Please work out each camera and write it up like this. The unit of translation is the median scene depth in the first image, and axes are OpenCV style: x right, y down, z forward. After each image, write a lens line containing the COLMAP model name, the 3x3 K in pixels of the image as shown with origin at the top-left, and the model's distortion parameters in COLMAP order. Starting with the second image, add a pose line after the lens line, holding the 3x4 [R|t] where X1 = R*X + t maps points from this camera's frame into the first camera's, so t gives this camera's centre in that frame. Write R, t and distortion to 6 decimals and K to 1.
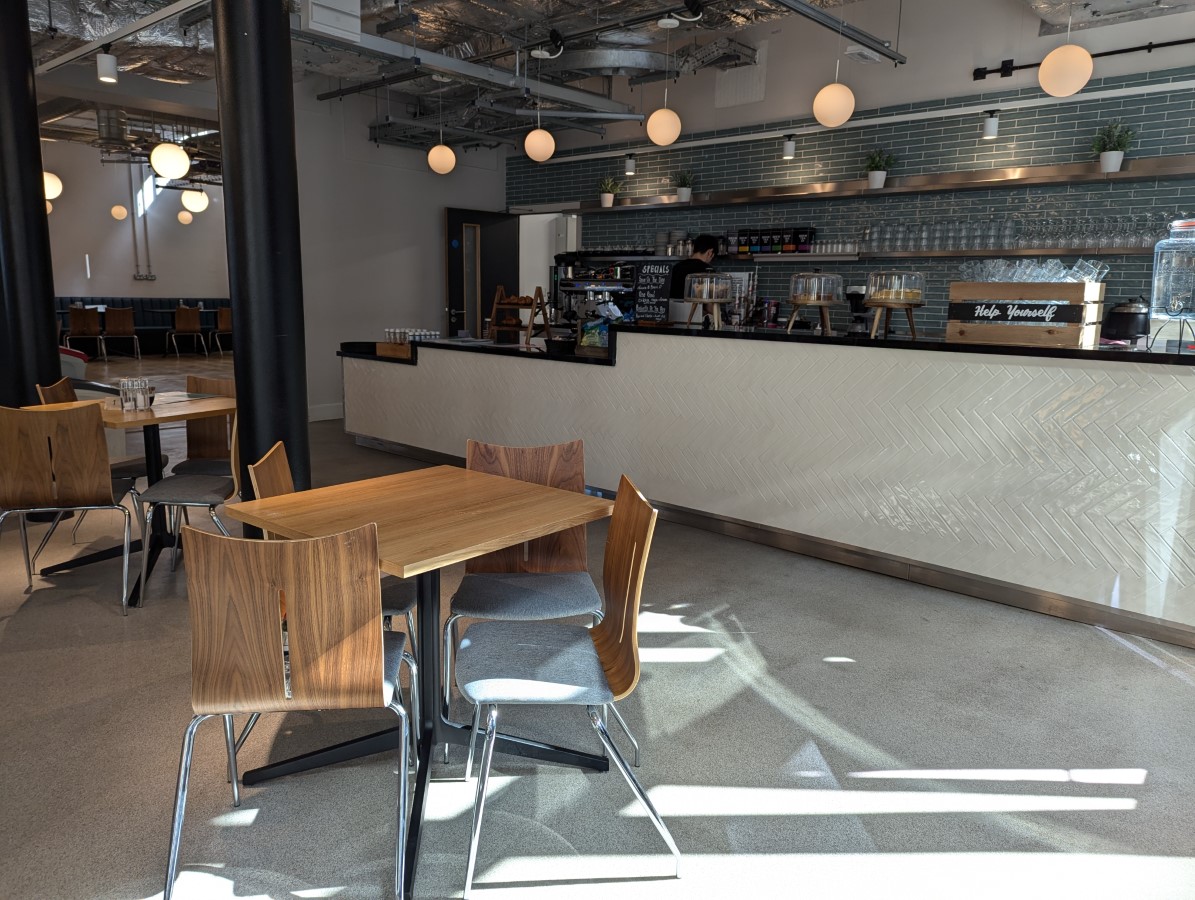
lens RADIAL K [[848.0, 0, 597.5], [0, 848.0, 450.0], [0, 0, 1]] dist [0.087750, -0.065770]
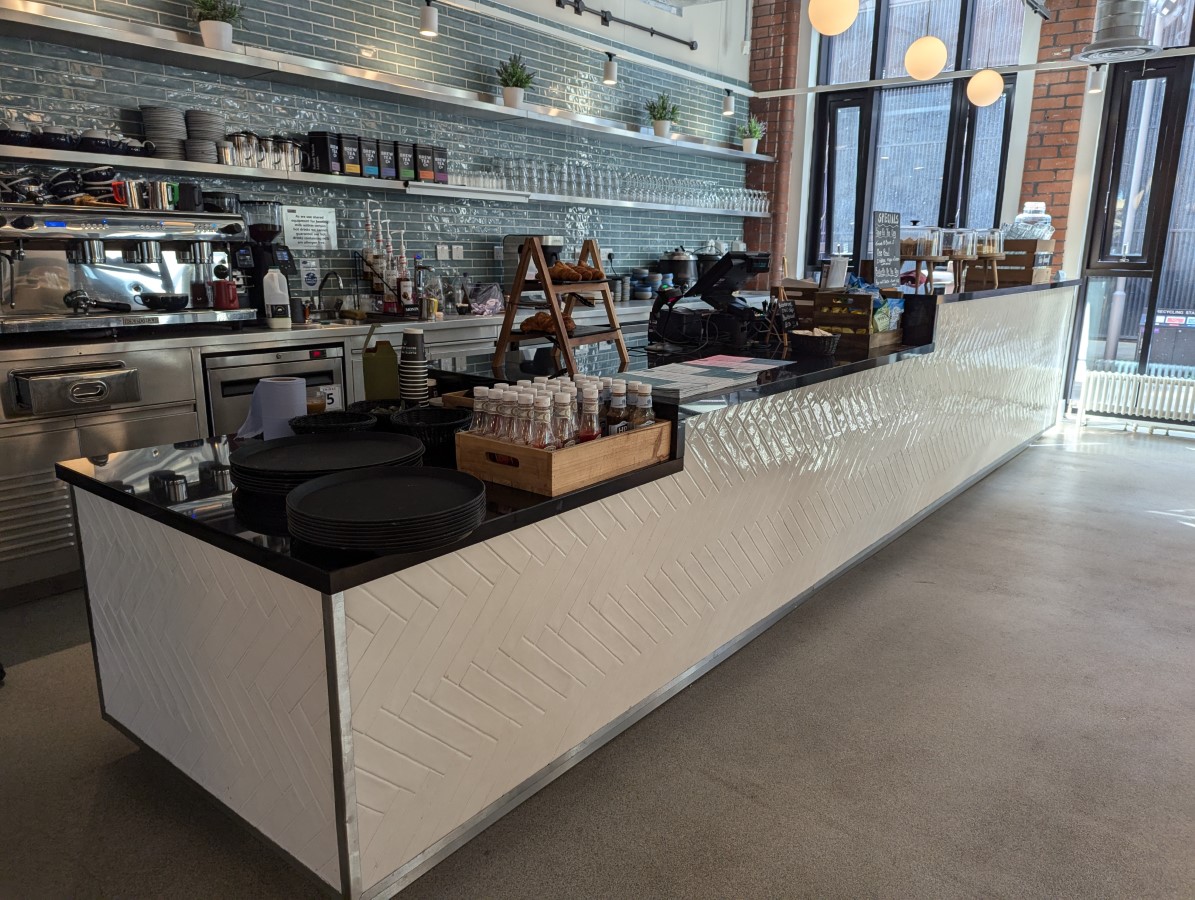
lens RADIAL K [[848.0, 0, 597.5], [0, 848.0, 450.0], [0, 0, 1]] dist [0.087750, -0.065770]
pose [[-0.056117, -0.250763, 0.966421, -0.552439], [0.171097, 0.951212, 0.256751, -0.203476], [-0.983655, 0.179760, -0.010474, 1.029260]]
